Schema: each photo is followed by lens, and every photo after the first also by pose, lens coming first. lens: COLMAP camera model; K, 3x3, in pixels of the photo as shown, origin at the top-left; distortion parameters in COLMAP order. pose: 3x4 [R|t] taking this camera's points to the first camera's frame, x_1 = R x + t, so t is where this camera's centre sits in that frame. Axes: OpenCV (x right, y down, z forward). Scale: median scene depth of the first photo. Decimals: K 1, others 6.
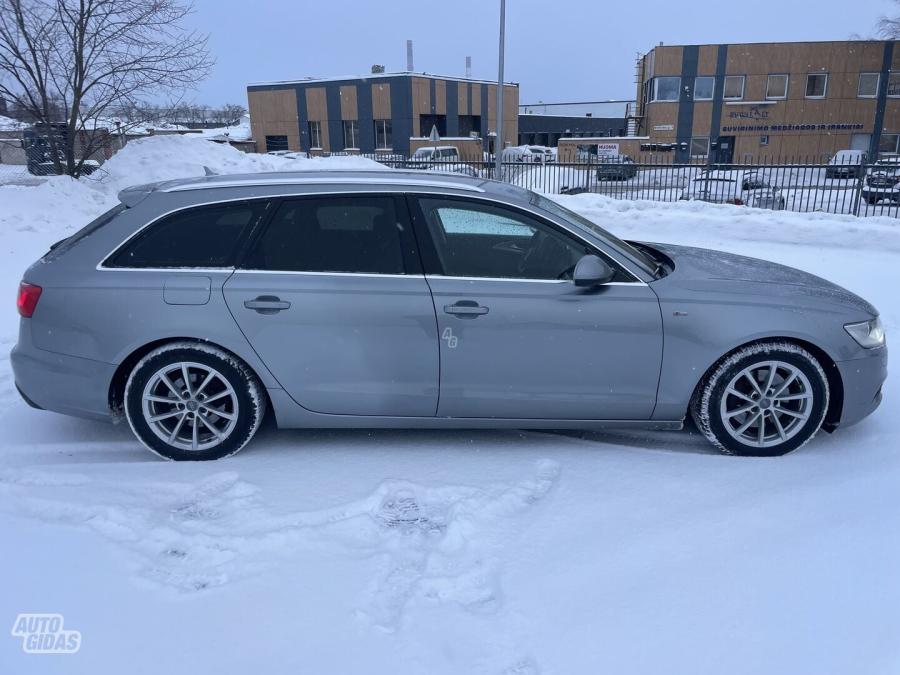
lens RADIAL K [[680.6, 0, 458.4], [0, 680.6, 340.4], [0, 0, 1]] dist [0.069809, -0.090348]
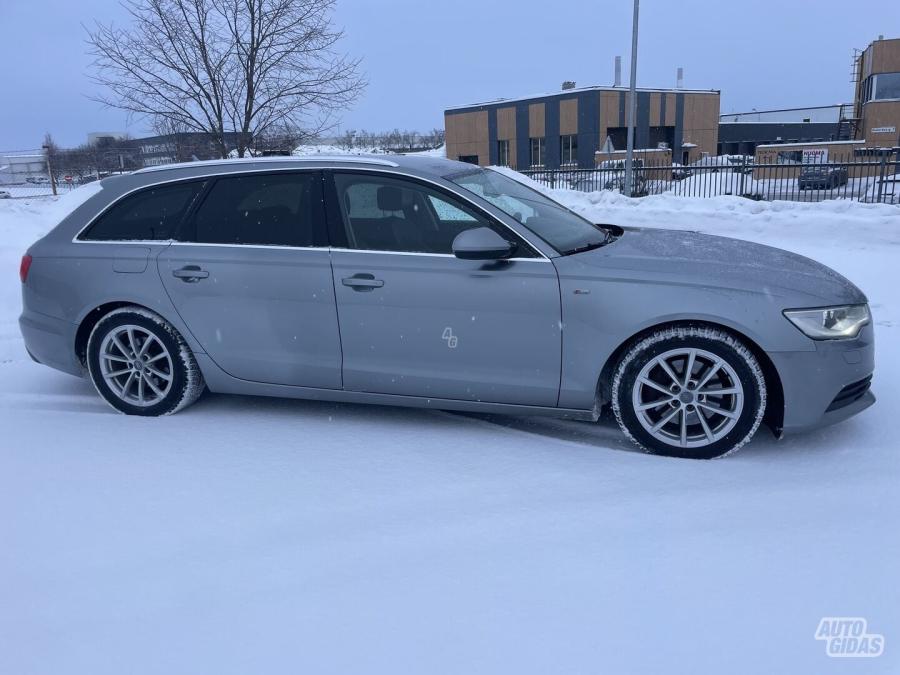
lens RADIAL K [[680.6, 0, 456.5], [0, 680.6, 340.7], [0, 0, 1]] dist [0.069809, -0.090348]
pose [[0.959756, 0.041708, -0.277721, 0.400767], [-0.048490, 0.998669, -0.017593, 0.048721], [0.276617, 0.030351, 0.960501, 0.073479]]
